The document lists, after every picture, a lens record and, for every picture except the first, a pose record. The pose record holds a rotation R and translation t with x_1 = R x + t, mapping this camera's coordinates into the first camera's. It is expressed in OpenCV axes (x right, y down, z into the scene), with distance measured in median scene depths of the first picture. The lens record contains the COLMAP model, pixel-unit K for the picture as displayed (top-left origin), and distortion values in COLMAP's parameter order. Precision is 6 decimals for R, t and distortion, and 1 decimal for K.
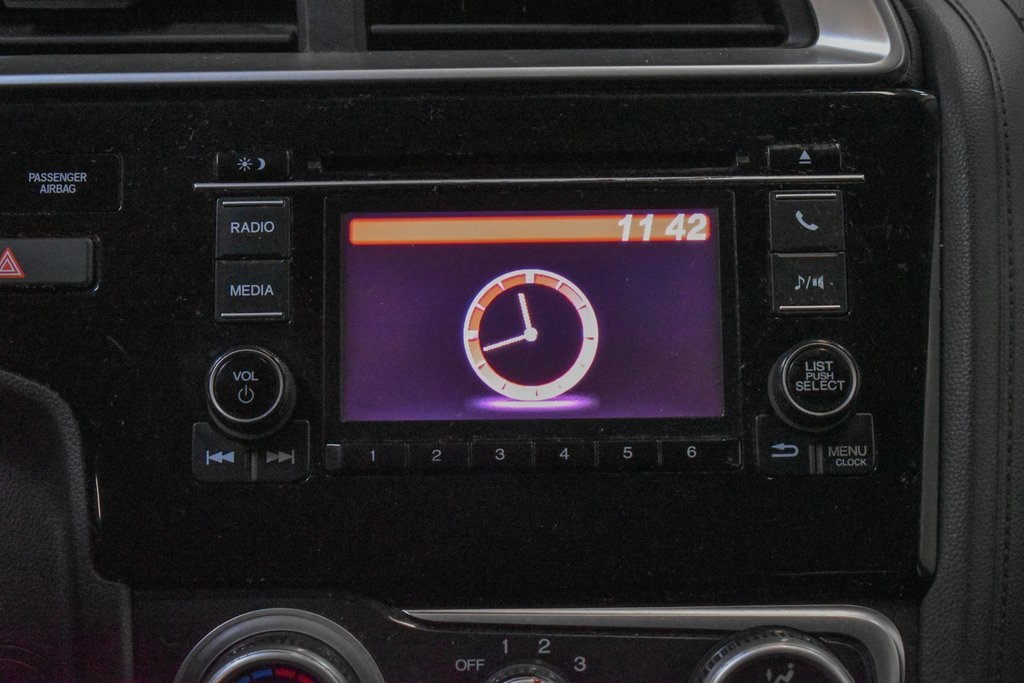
lens RADIAL K [[2351.2, 0, 512.0], [0, 2351.2, 341.5], [0, 0, 1]] dist [-0.034006, -0.022544]
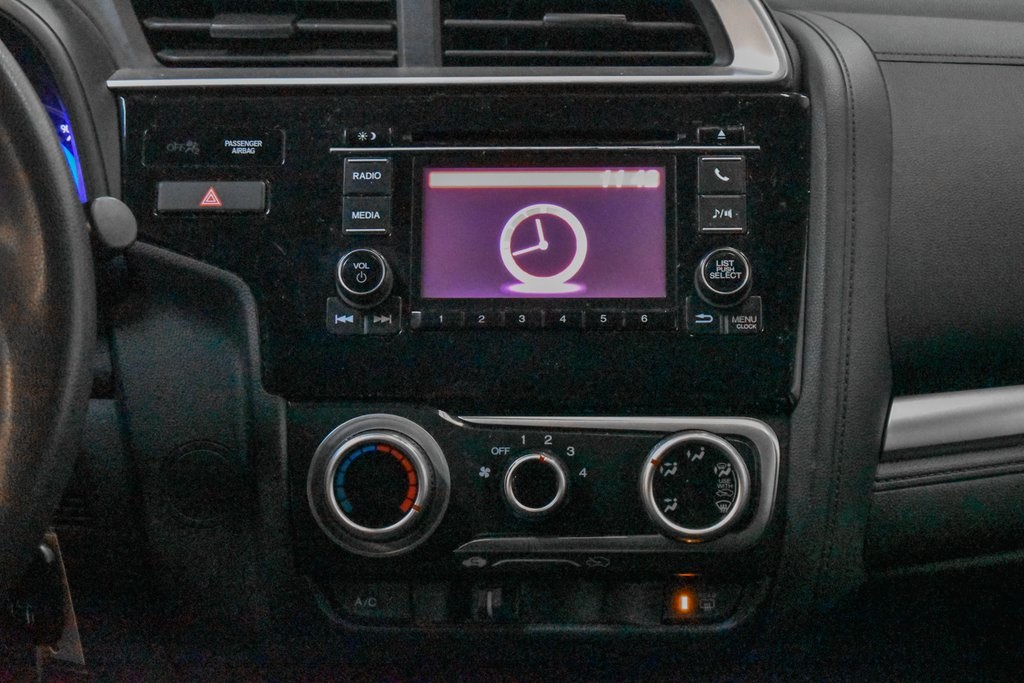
lens RADIAL K [[2351.2, 0, 512.0], [0, 2351.2, 341.5], [0, 0, 1]] dist [-0.034006, -0.022544]
pose [[0.999095, 0.011757, -0.040883, 0.051733], [-0.013872, 0.998559, -0.051837, 0.142220], [0.040215, 0.052357, 0.997818, -0.556094]]
